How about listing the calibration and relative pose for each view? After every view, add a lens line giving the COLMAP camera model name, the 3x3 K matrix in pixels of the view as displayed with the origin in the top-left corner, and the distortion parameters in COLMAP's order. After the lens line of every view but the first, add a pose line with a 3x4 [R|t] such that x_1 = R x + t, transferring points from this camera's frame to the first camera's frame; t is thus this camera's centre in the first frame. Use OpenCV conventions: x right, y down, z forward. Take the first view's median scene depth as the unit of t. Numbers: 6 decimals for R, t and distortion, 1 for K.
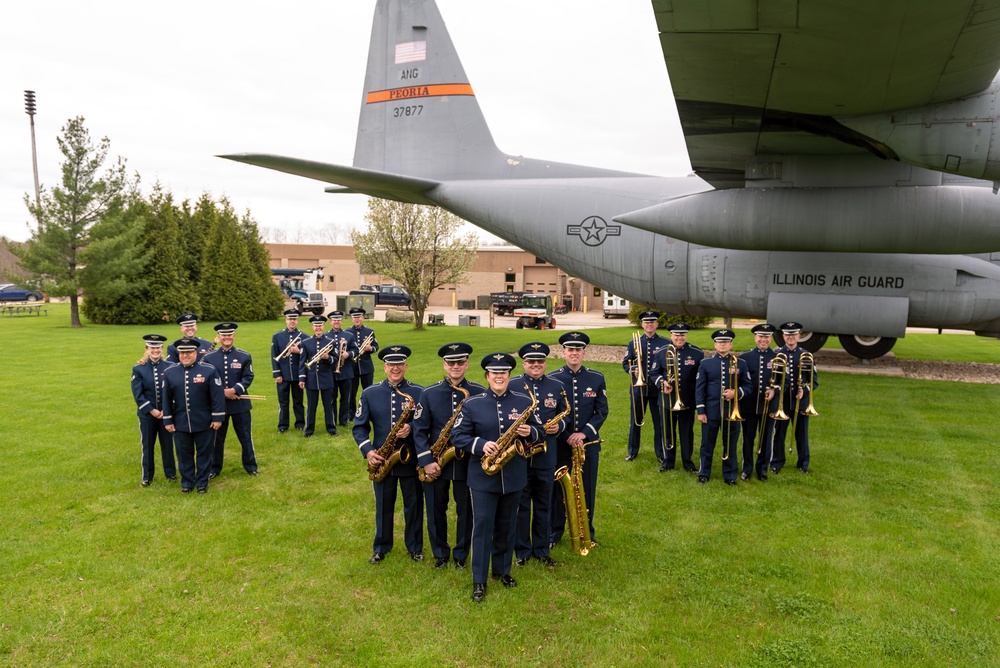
lens RADIAL K [[646.0, 0, 499.6], [0, 646.0, 331.5], [0, 0, 1]] dist [-0.009468, -0.002054]
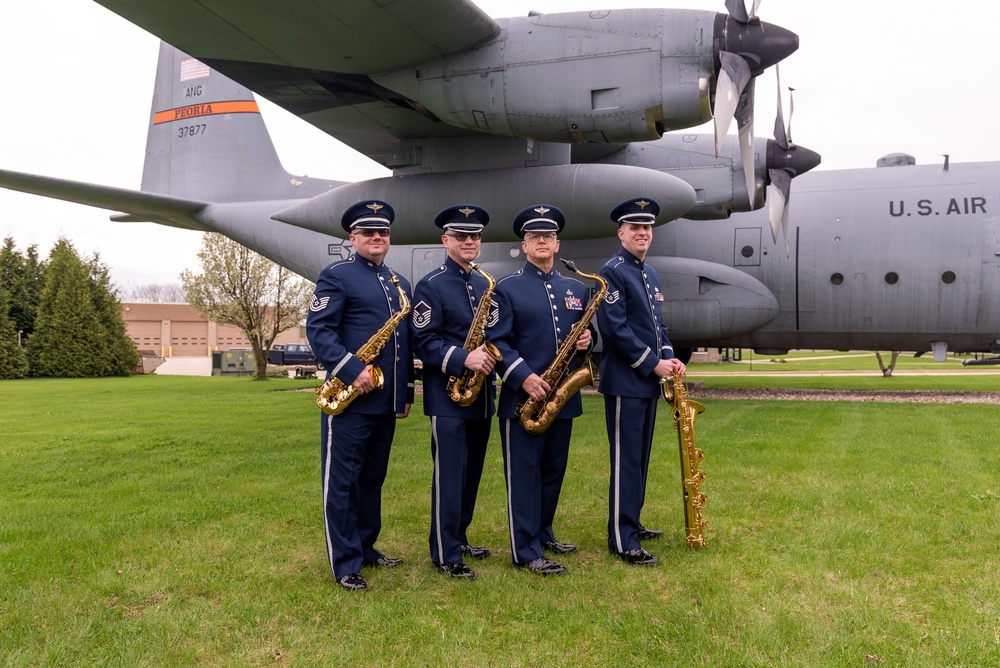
lens RADIAL K [[701.7, 0, 531.0], [0, 701.7, 340.2], [0, 0, 1]] dist [-0.004196, 0.001323]
pose [[0.998917, -0.015120, 0.043991, 0.226368], [0.019133, 0.995548, -0.092290, 0.043060], [-0.042400, 0.093032, 0.994760, 0.014050]]
